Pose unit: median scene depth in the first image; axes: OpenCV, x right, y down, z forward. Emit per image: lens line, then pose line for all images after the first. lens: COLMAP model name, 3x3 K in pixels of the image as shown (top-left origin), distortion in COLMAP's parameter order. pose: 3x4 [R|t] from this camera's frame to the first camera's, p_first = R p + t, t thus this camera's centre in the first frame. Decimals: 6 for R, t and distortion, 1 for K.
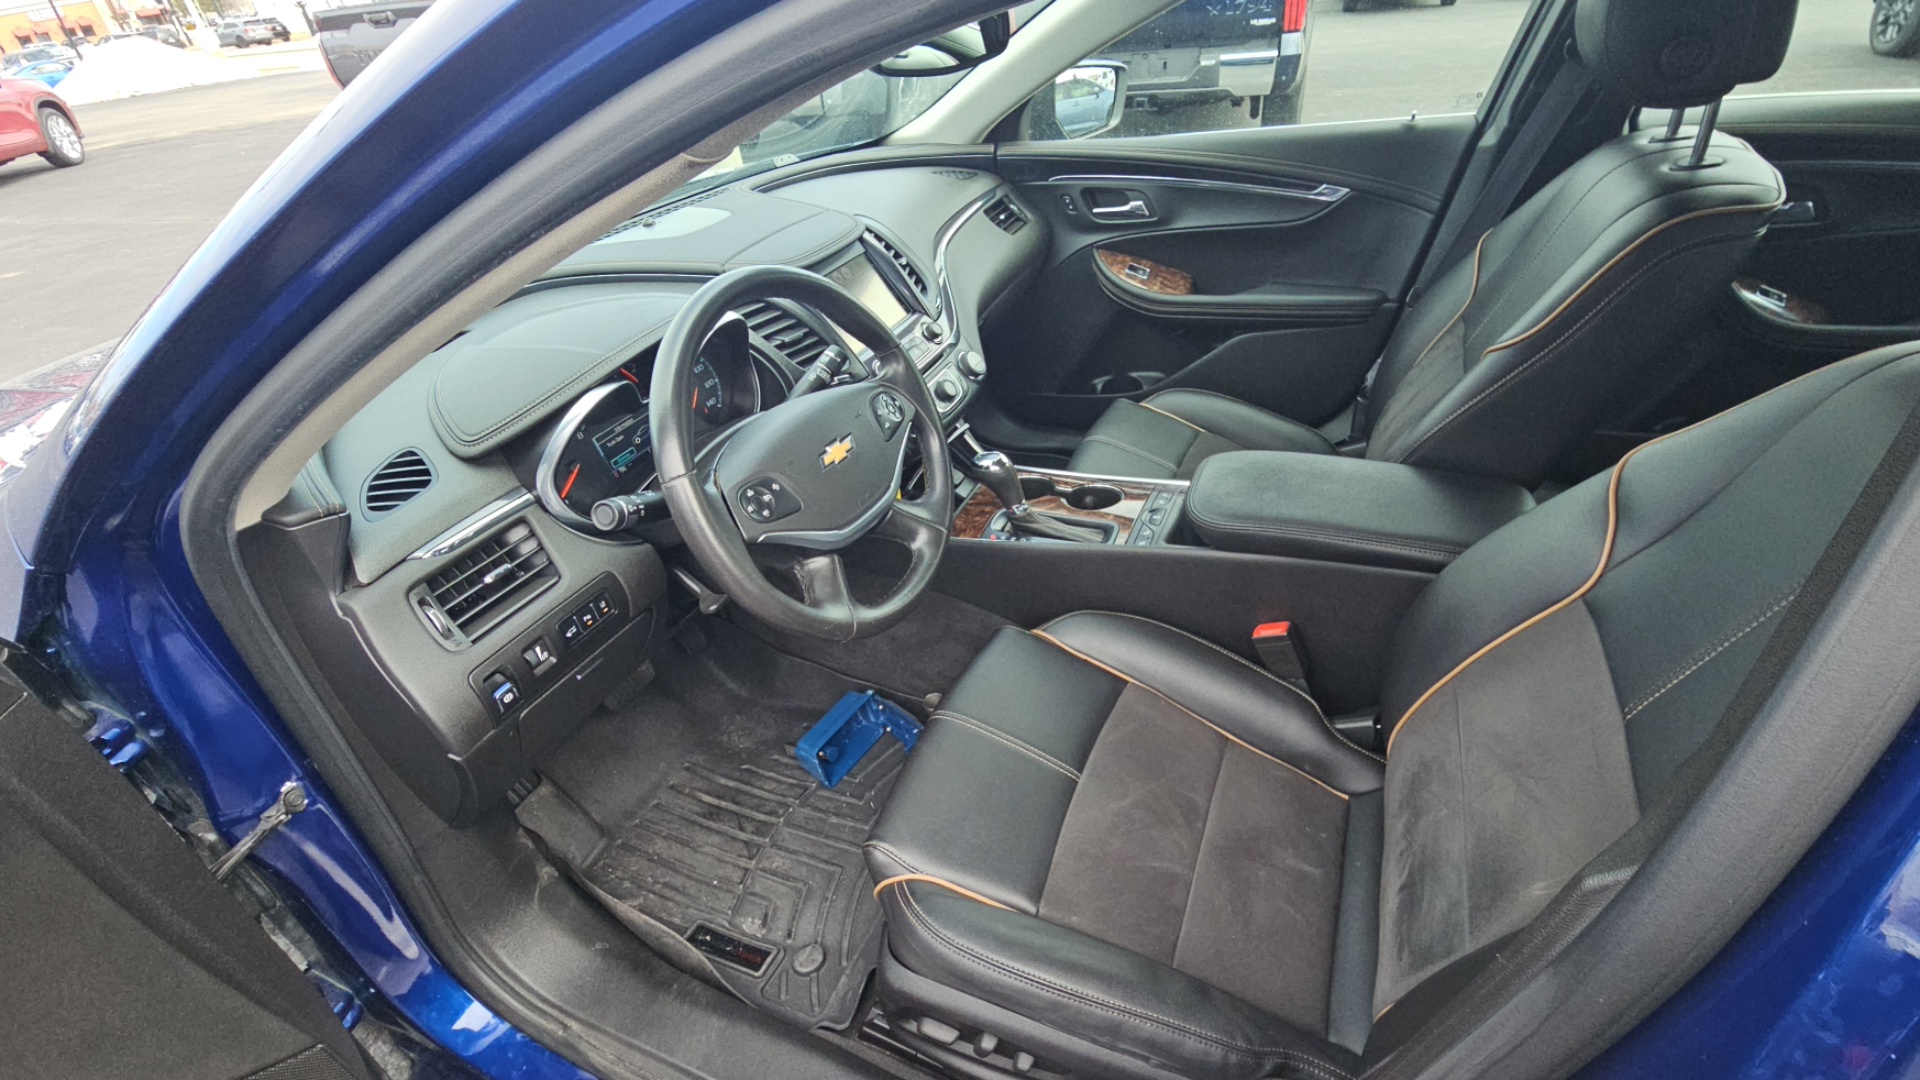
lens RADIAL K [[890.5, 0, 976.0], [0, 890.5, 530.8], [0, 0, 1]] dist [-0.002364, -0.001426]
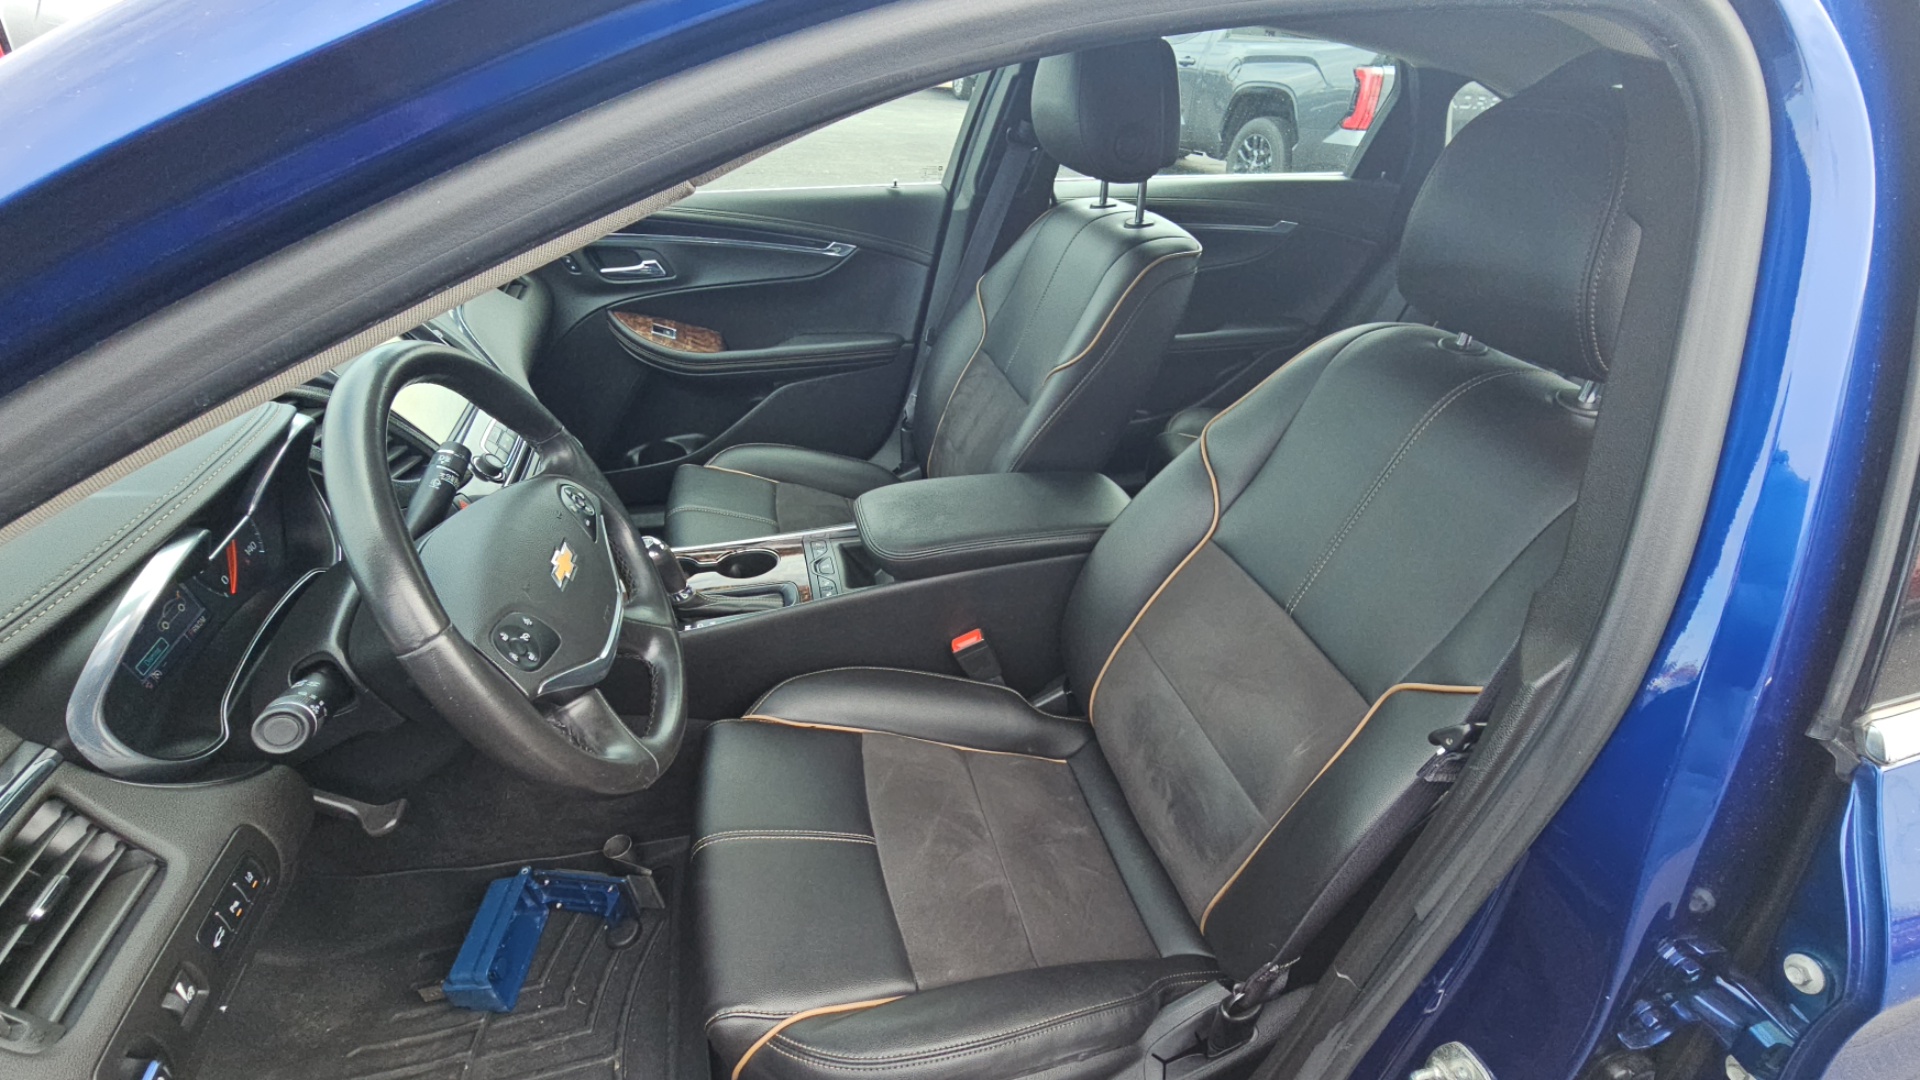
lens RADIAL K [[882.8, 0, 999.5], [0, 882.8, 523.0], [0, 0, 1]] dist [-0.006316, -0.001572]
pose [[0.757155, -0.198229, 0.622431, -0.275746], [0.241665, 0.970243, 0.015026, -0.033089], [-0.606889, 0.139042, 0.782530, 0.116046]]
